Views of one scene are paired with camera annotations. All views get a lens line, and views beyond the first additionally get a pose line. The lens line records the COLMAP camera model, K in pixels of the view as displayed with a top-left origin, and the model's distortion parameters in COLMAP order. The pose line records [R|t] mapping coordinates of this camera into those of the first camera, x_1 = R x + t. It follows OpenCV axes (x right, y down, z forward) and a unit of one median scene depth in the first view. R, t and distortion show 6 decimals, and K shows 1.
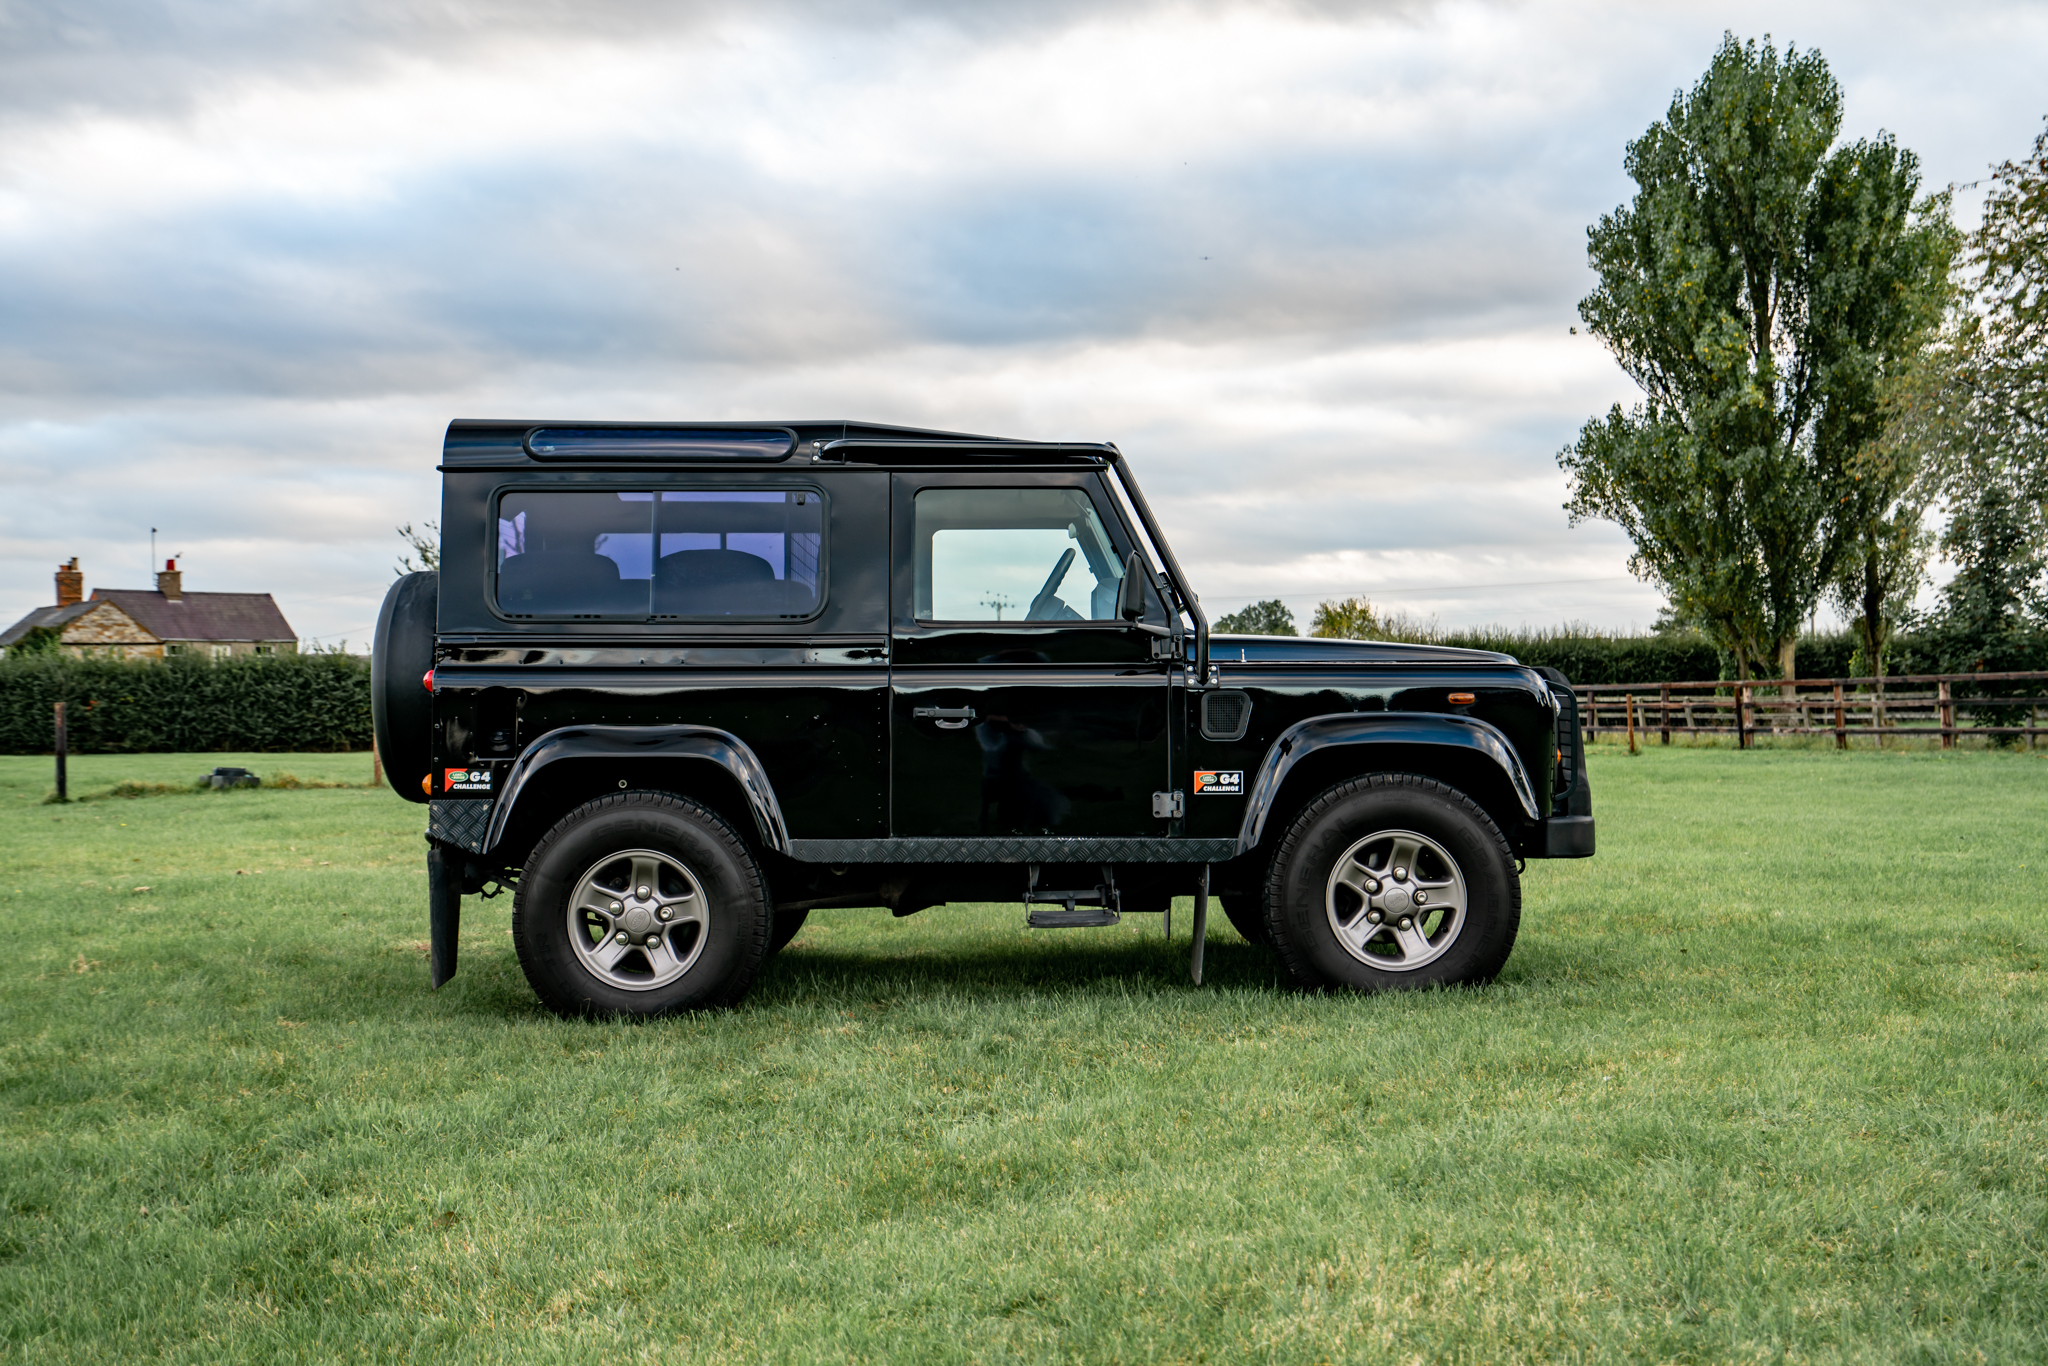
lens RADIAL K [[1998.6, 0, 1024.0], [0, 1998.6, 683.0], [0, 0, 1]] dist [0.043697, 0.002356]
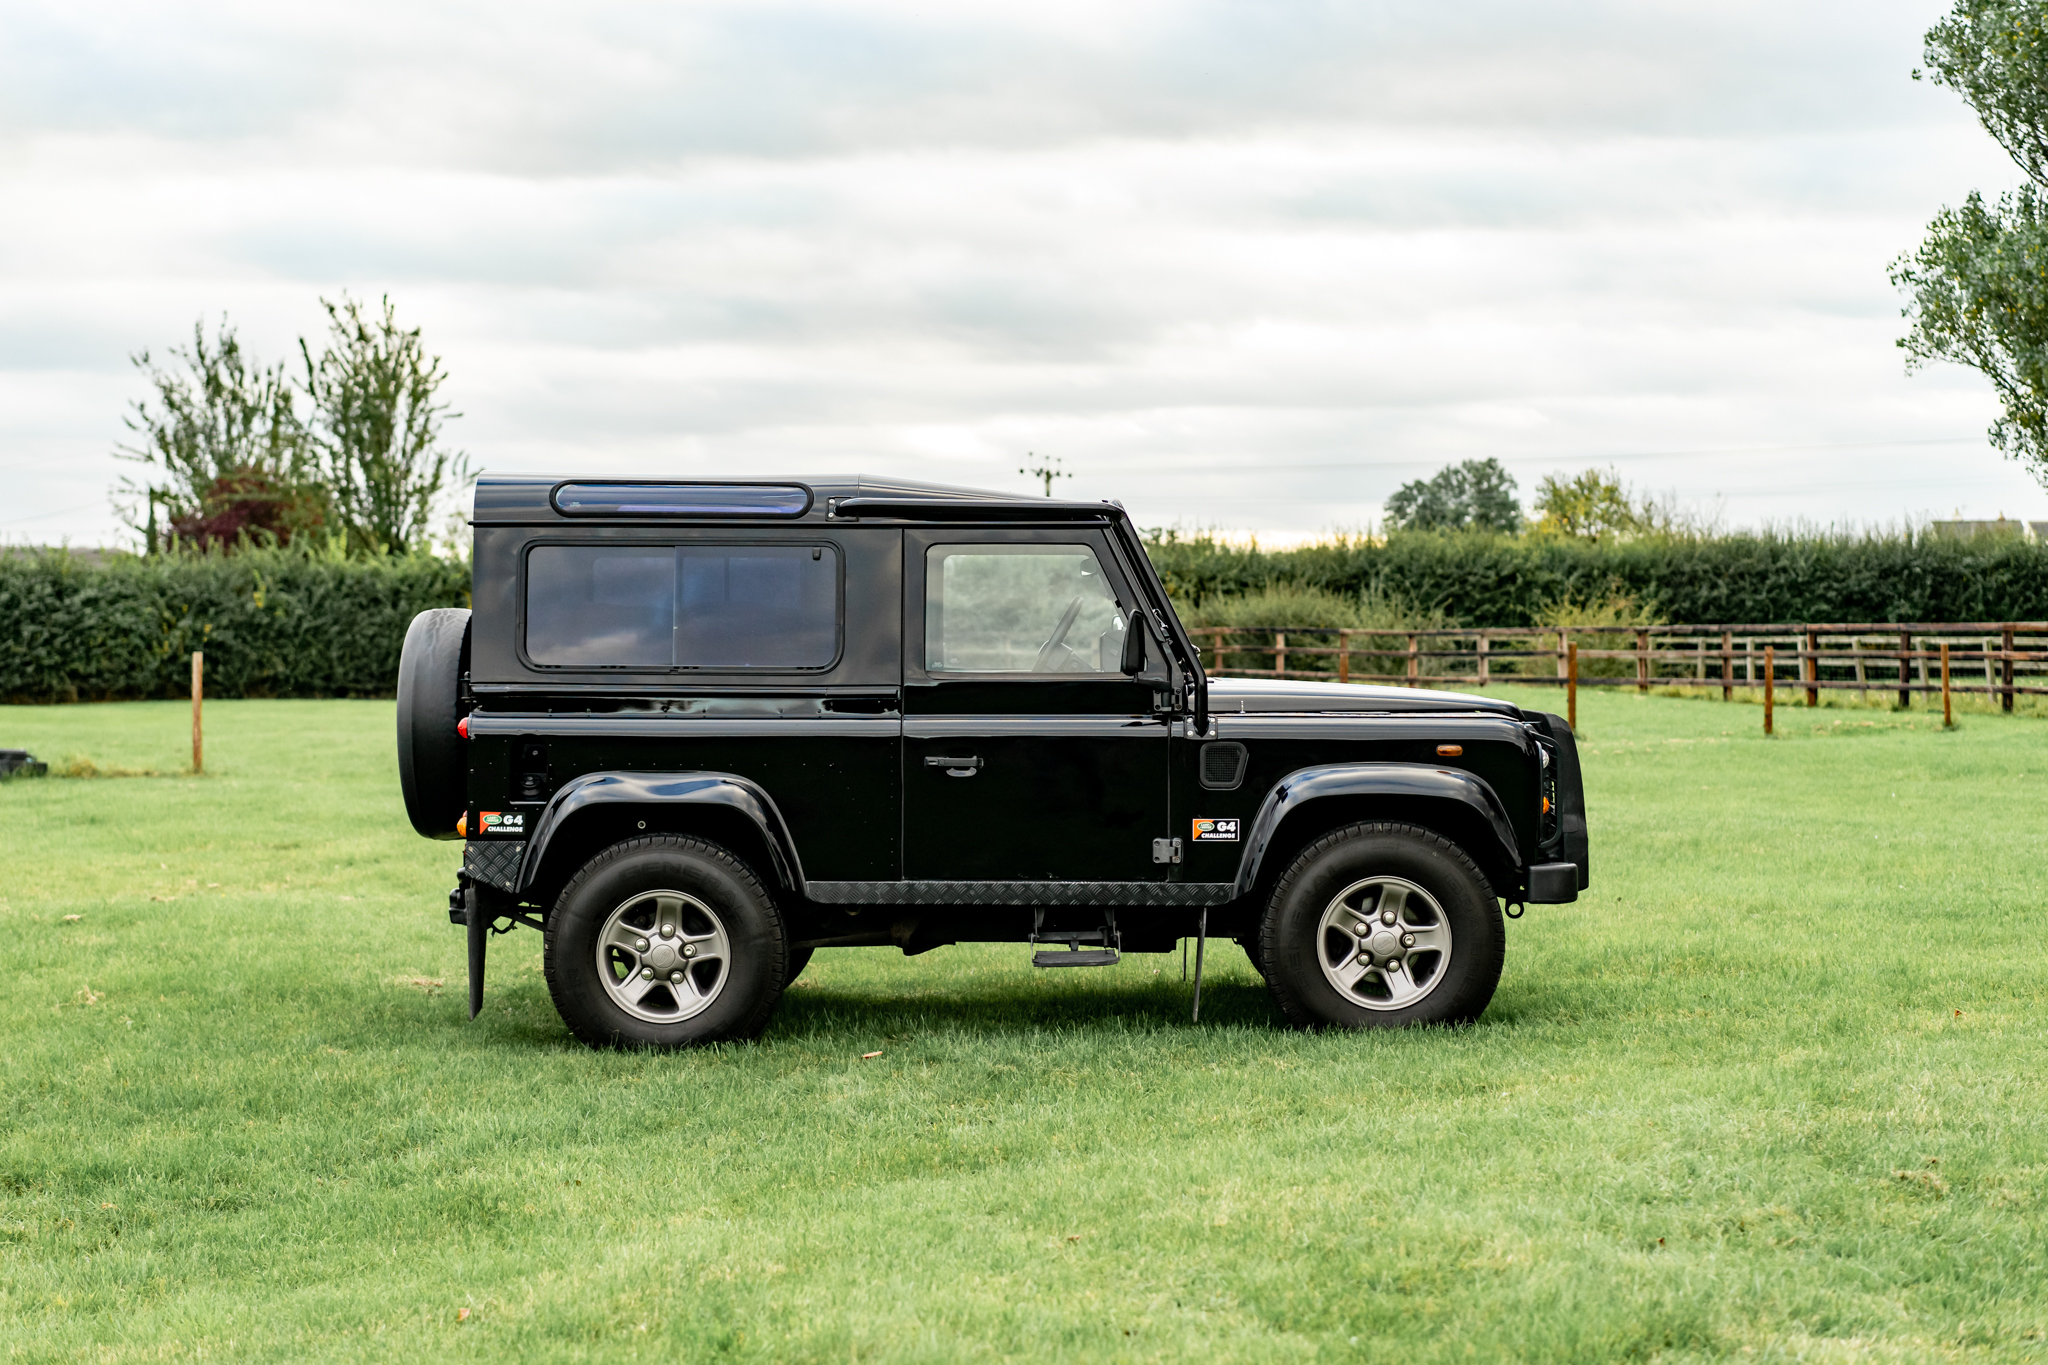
lens RADIAL K [[3162.2, 0, 1024.0], [0, 3162.2, 682.5], [0, 0, 1]] dist [0.009794, 0.003374]
pose [[0.999778, 0.005095, -0.020460, 0.030179], [-0.004479, 0.999538, 0.030056, -0.075936], [0.020604, -0.029958, 0.999339, -0.647240]]
